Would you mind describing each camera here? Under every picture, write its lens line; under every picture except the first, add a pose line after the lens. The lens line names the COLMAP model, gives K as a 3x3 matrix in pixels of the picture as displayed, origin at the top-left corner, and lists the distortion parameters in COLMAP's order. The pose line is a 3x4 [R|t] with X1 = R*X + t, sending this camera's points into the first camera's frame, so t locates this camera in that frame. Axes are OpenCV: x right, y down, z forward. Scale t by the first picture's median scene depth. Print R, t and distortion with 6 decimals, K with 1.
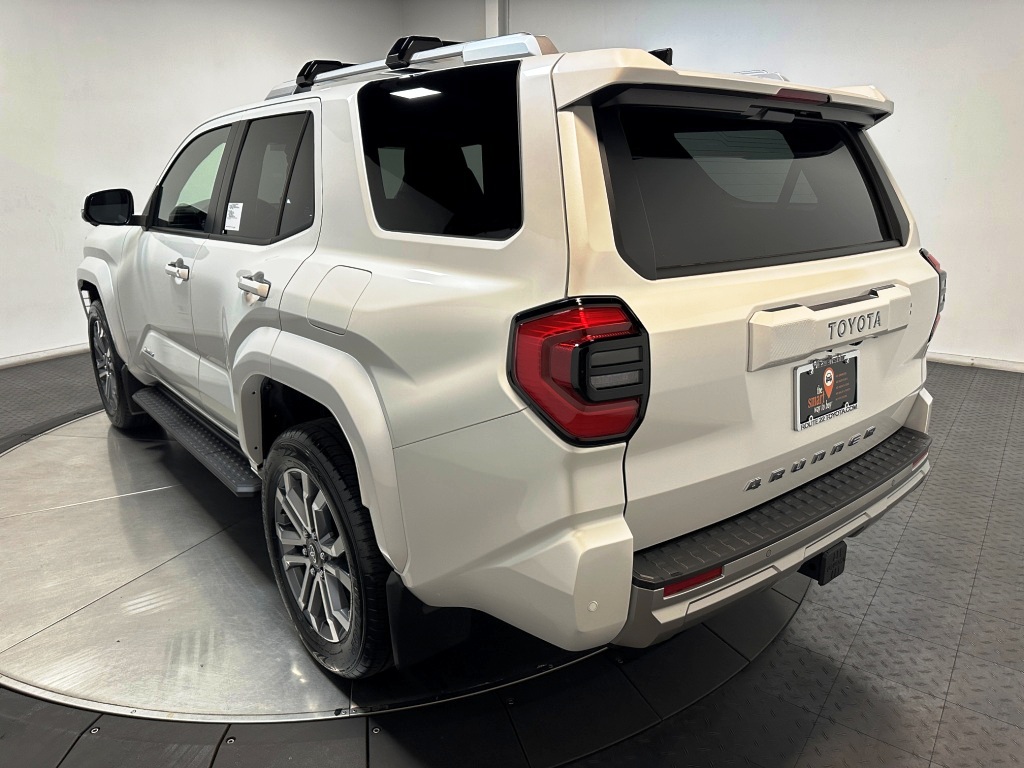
lens RADIAL K [[744.6, 0, 512.0], [0, 744.6, 384.0], [0, 0, 1]] dist [0.067745, -0.090338]
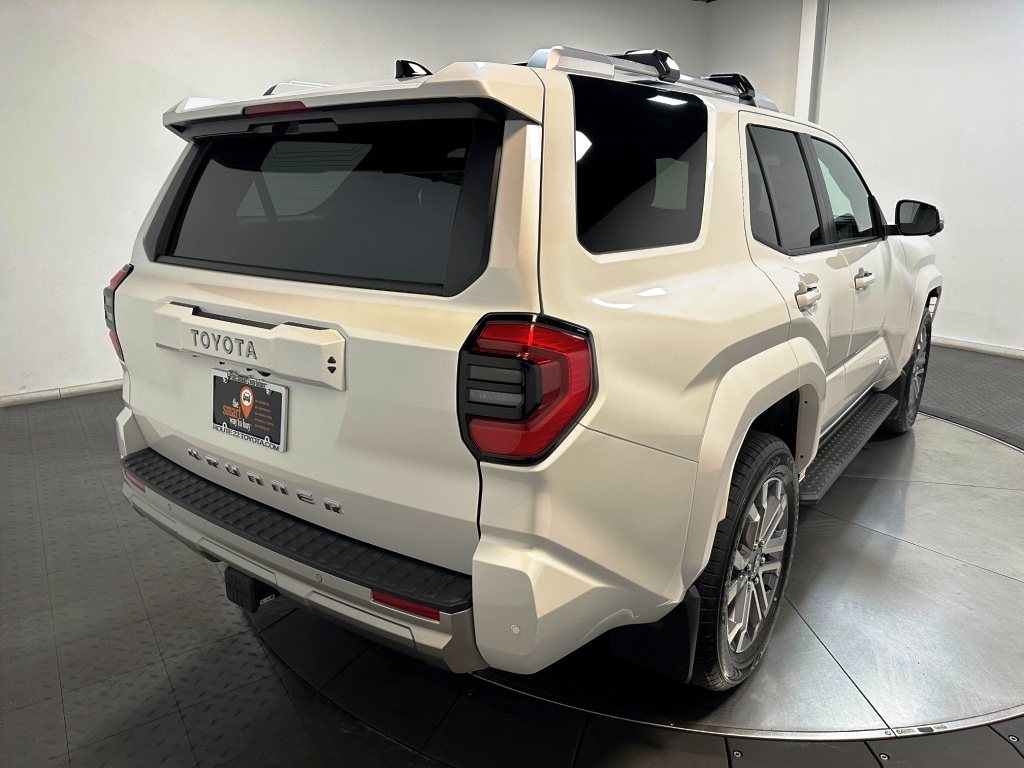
lens RADIAL K [[744.6, 0, 512.0], [0, 744.6, 384.0], [0, 0, 1]] dist [0.067745, -0.090338]
pose [[0.213336, 0.247374, -0.945142, 1.426419], [-0.261163, 0.946647, 0.188819, -0.301100], [0.941425, 0.206555, 0.266559, 1.077615]]
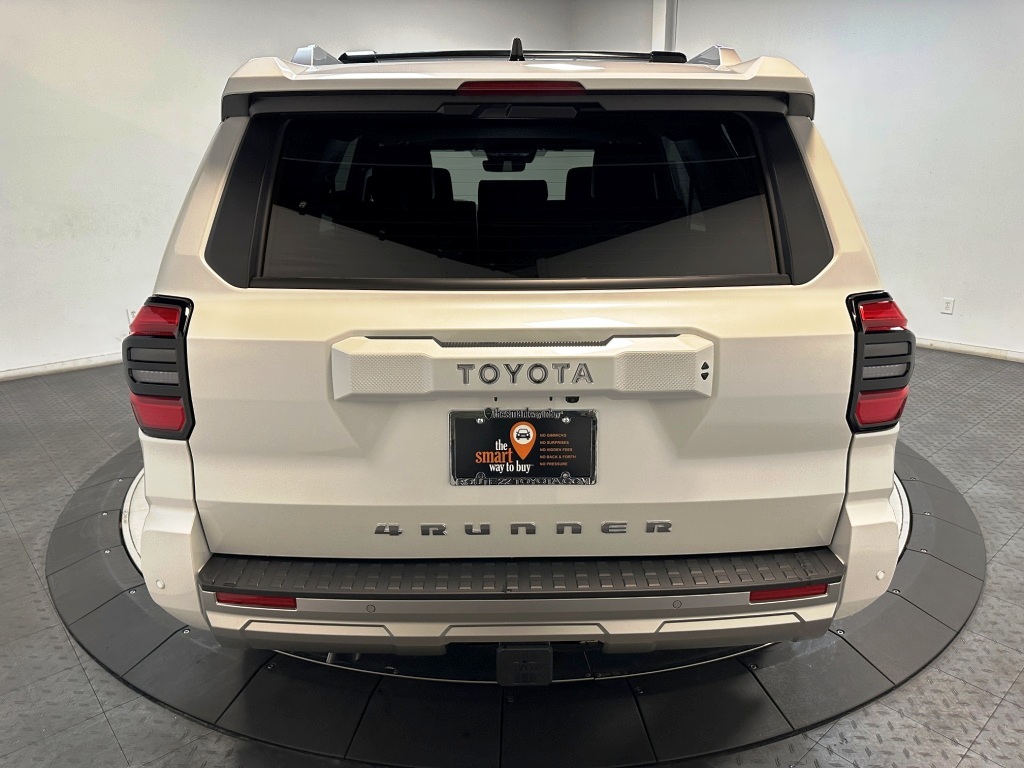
lens RADIAL K [[705.8, 0, 512.0], [0, 705.8, 384.0], [0, 0, 1]] dist [0.165321, -0.298039]
pose [[0.774439, 0.165593, -0.610593, 0.886809], [-0.163394, 0.984745, 0.059824, -0.107896], [0.611185, 0.053437, 0.789682, 0.388124]]
